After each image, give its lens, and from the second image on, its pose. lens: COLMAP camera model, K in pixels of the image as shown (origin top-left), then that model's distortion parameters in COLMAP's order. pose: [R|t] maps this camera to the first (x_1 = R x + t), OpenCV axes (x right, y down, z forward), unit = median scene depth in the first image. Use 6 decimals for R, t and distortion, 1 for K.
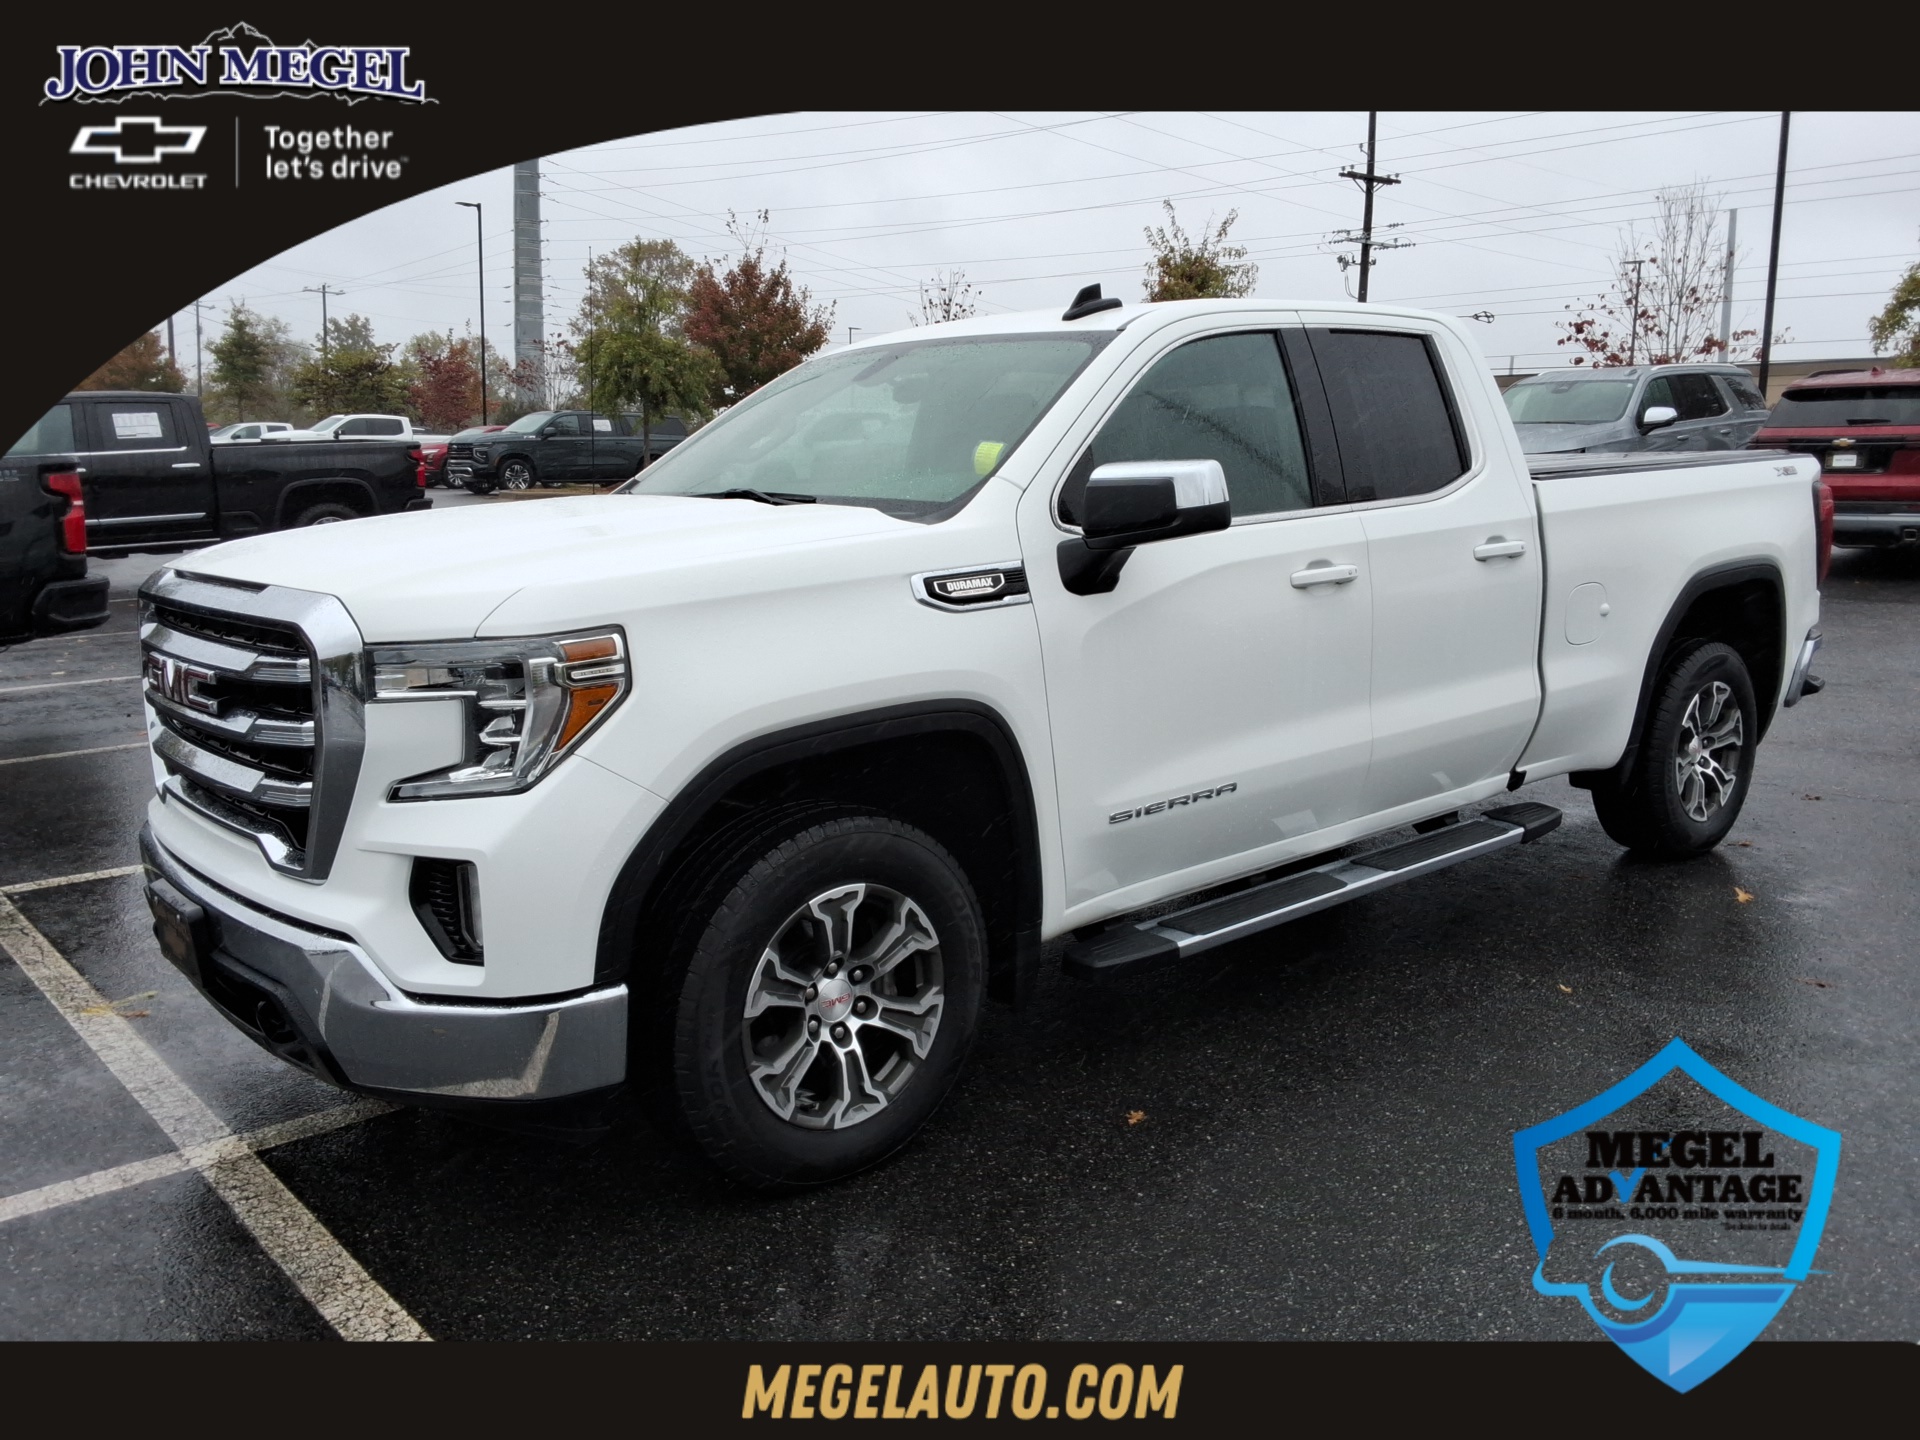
lens RADIAL K [[1540.0, 0, 975.4], [0, 1540.0, 695.0], [0, 0, 1]] dist [0.138841, -0.218296]
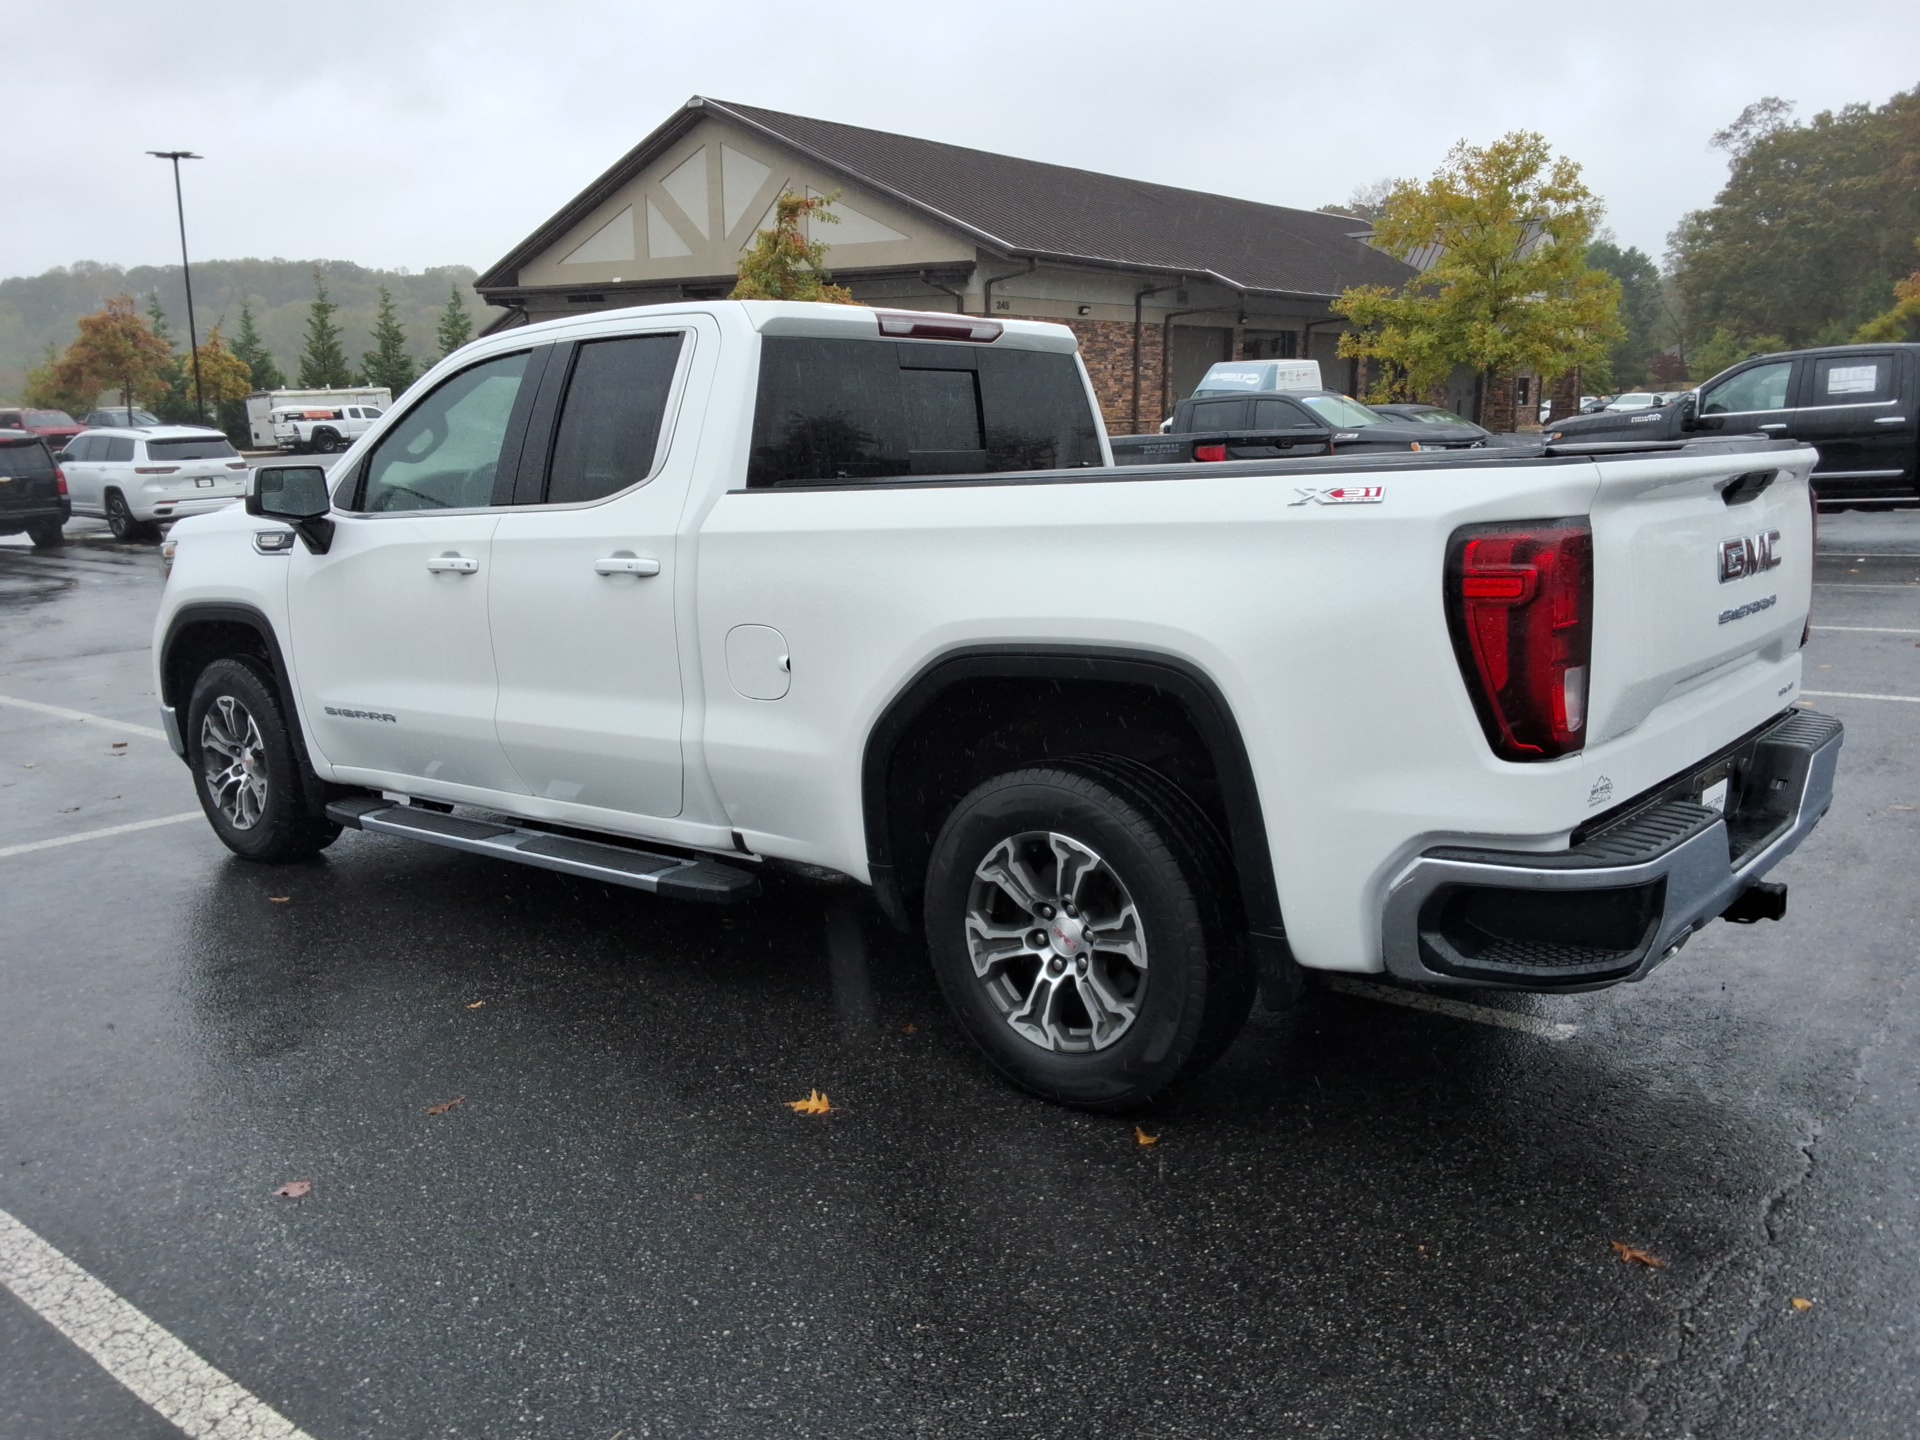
lens RADIAL K [[1540.0, 0, 975.4], [0, 1540.0, 695.0], [0, 0, 1]] dist [0.138841, -0.218296]
pose [[0.165314, 0.165344, -0.972282, 1.453413], [-0.126280, 0.981281, 0.145403, -0.202515], [0.978123, 0.098742, 0.183099, 1.185130]]
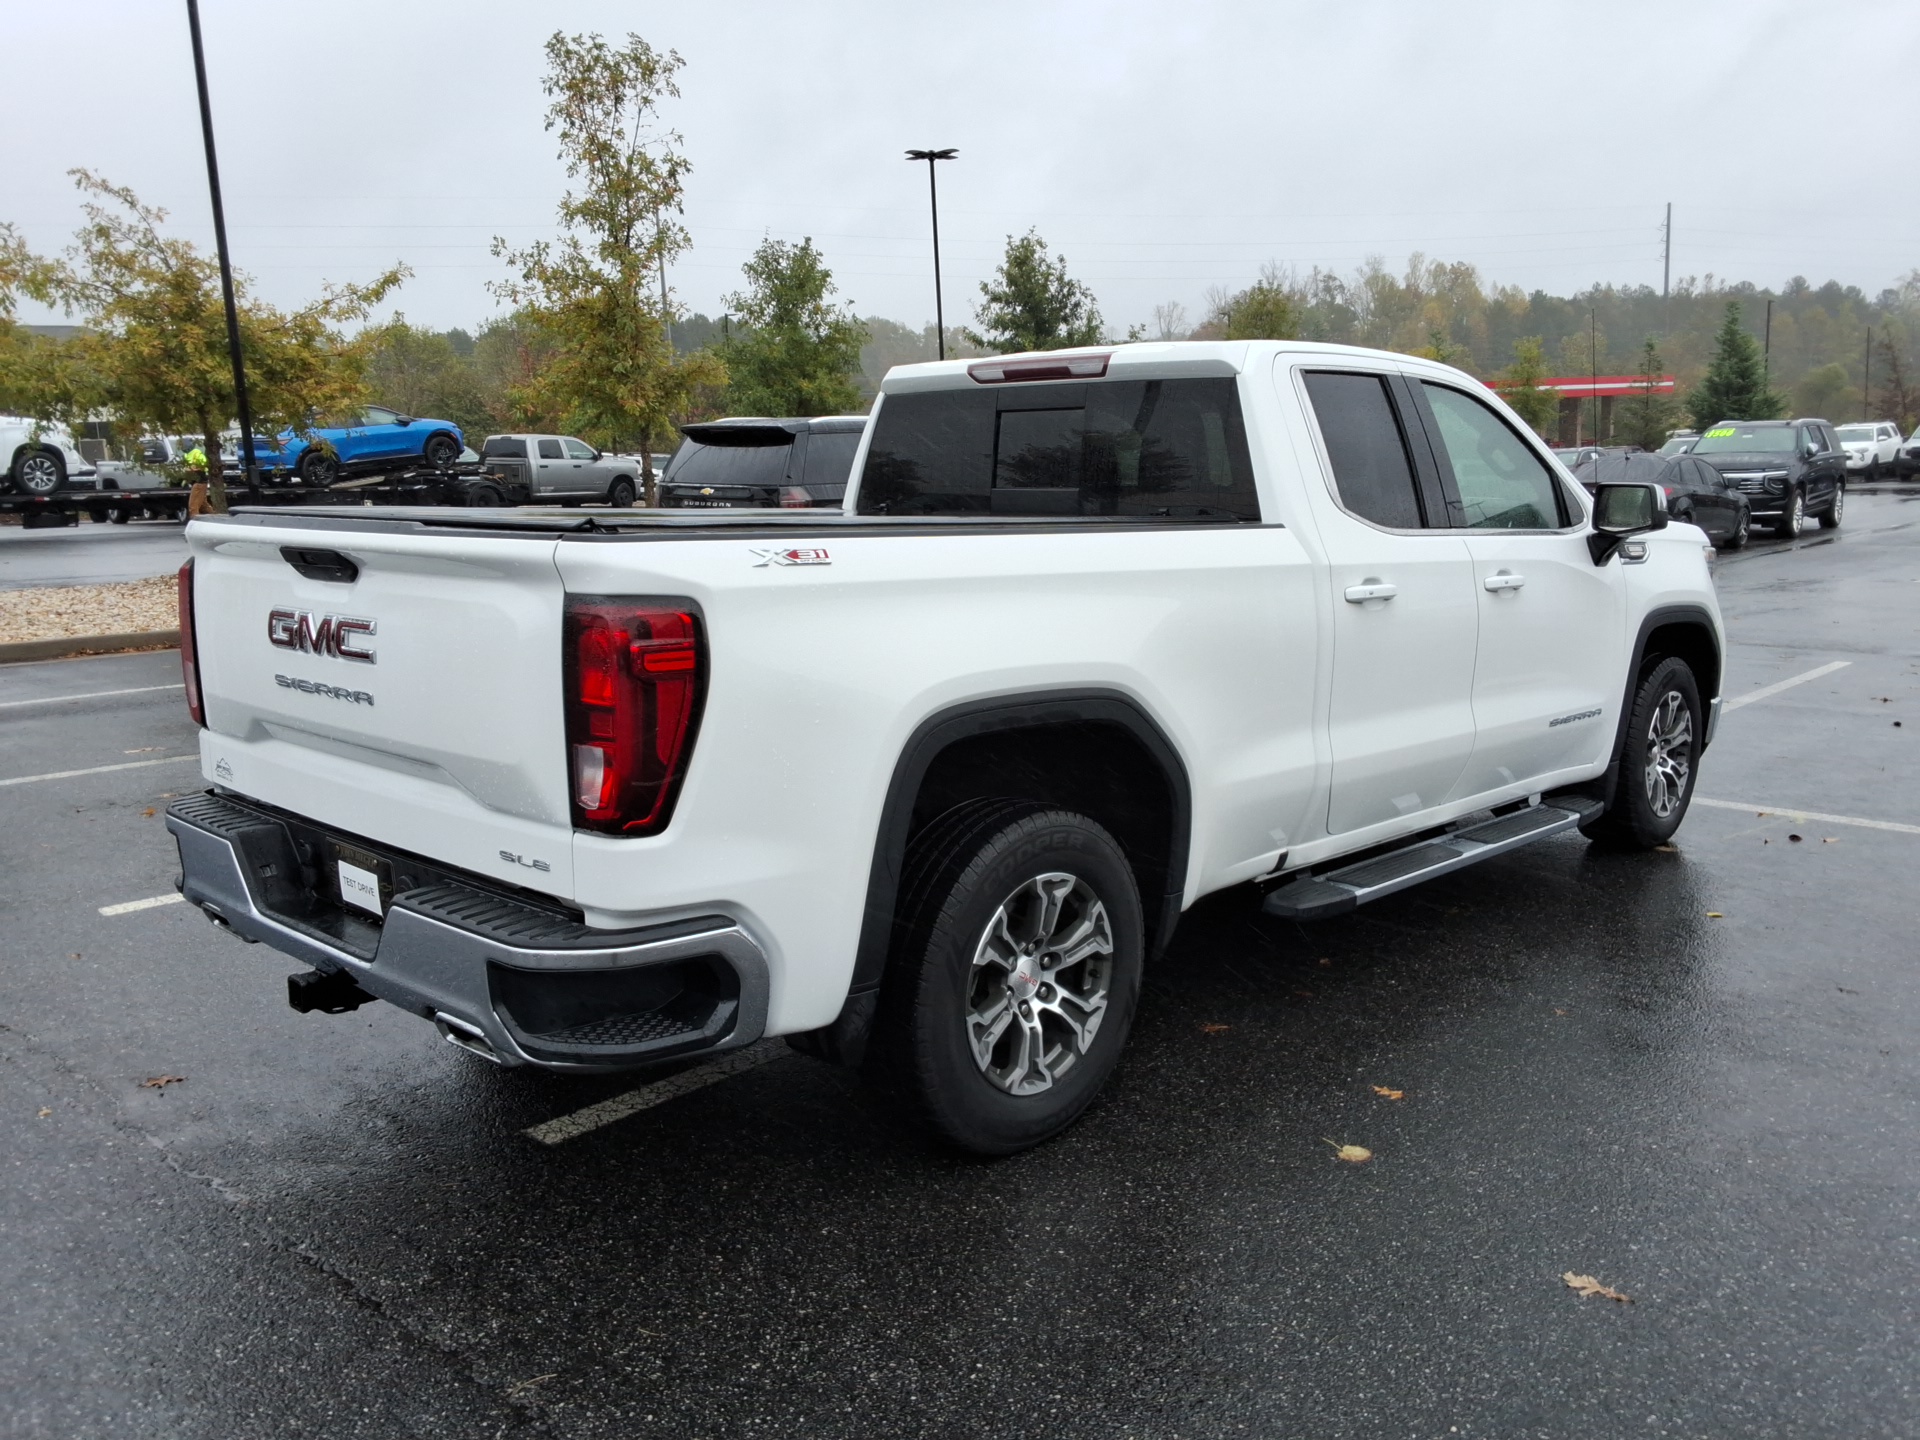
lens RADIAL K [[1540.0, 0, 975.4], [0, 1540.0, 695.0], [0, 0, 1]] dist [0.138841, -0.218296]
pose [[-0.994851, 0.034797, -0.095185, 0.439037], [0.005146, 0.955340, 0.295463, -0.413373], [0.101215, 0.293452, -0.950600, 2.545503]]
